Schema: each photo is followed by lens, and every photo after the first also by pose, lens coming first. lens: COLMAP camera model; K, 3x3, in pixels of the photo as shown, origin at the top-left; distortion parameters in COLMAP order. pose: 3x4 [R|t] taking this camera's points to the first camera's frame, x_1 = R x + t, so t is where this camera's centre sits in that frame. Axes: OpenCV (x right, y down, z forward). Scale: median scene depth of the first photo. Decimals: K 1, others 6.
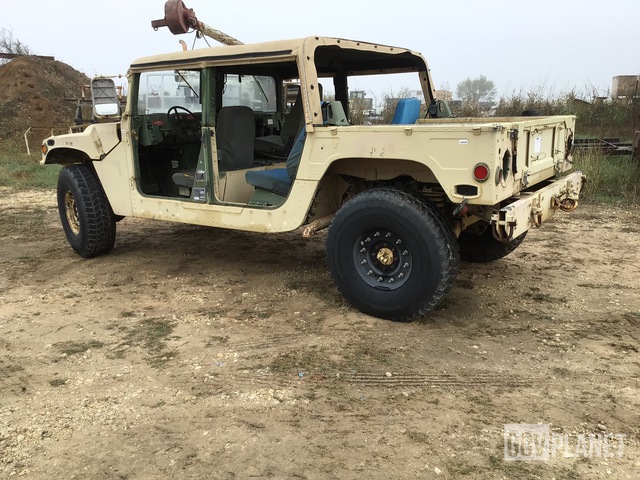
lens RADIAL K [[583.8, 0, 324.8], [0, 583.8, 239.4], [0, 0, 1]] dist [0.018187, 0.000000]
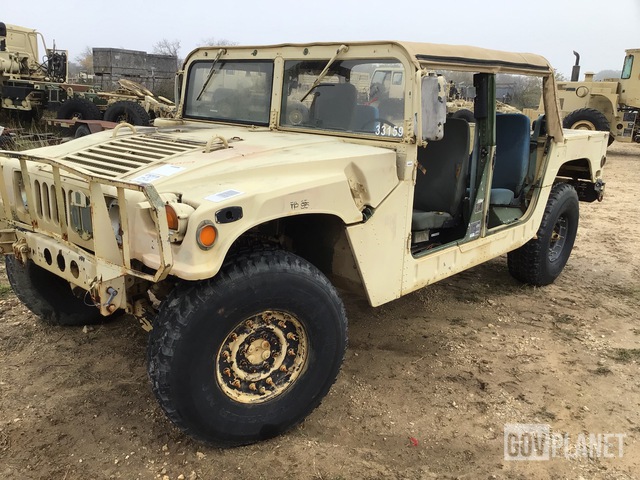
lens RADIAL K [[583.8, 0, 320.2], [0, 583.8, 243.4], [0, 0, 1]] dist [0.018187, 0.000000]
pose [[0.153927, -0.230132, 0.960909, -1.091213], [0.190341, 0.961190, 0.199709, -0.276638], [-0.969576, 0.152159, 0.191756, 1.123039]]
